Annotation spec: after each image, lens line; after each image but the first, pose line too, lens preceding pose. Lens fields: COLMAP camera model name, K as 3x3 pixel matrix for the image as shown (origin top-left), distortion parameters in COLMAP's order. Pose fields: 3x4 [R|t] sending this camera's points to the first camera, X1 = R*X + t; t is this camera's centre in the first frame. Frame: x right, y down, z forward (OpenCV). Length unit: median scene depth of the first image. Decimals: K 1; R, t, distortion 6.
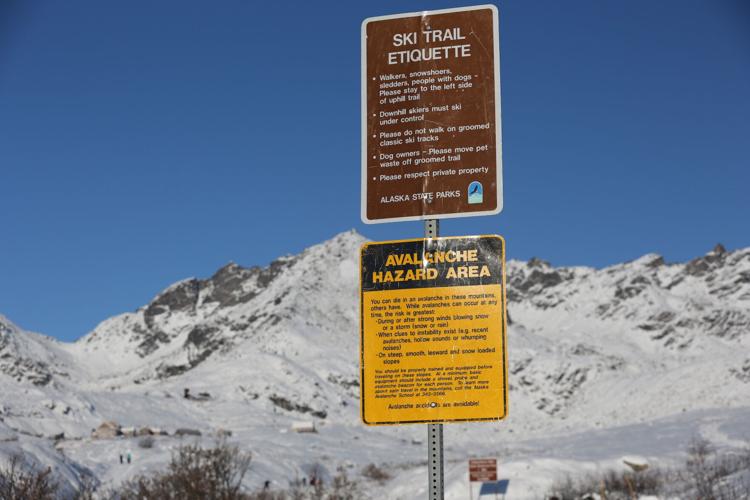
lens RADIAL K [[2482.1, 0, 374.9], [0, 2482.1, 248.0], [0, 0, 1]] dist [-0.303443, 0.000000]
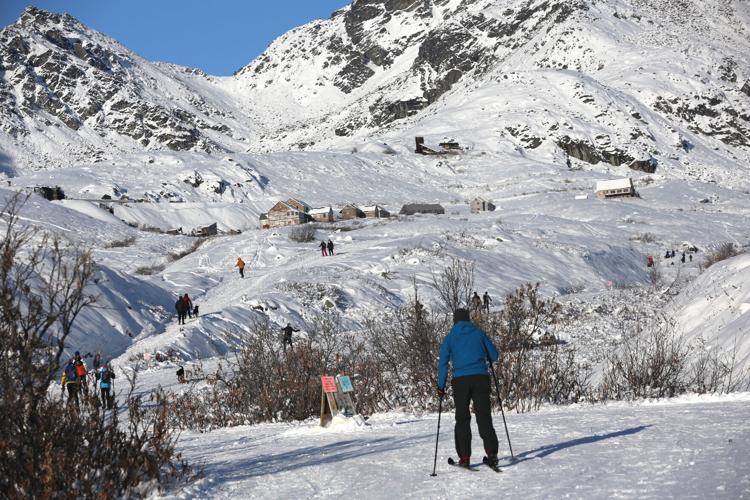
lens RADIAL K [[2482.1, 0, 375.8], [0, 2482.1, 252.8], [0, 0, 1]] dist [-0.303443, 0.000000]
pose [[0.979960, -0.058134, -0.190520, 0.026405], [0.074702, 0.993914, 0.080961, 0.035135], [0.184654, -0.093571, 0.978339, 0.406530]]
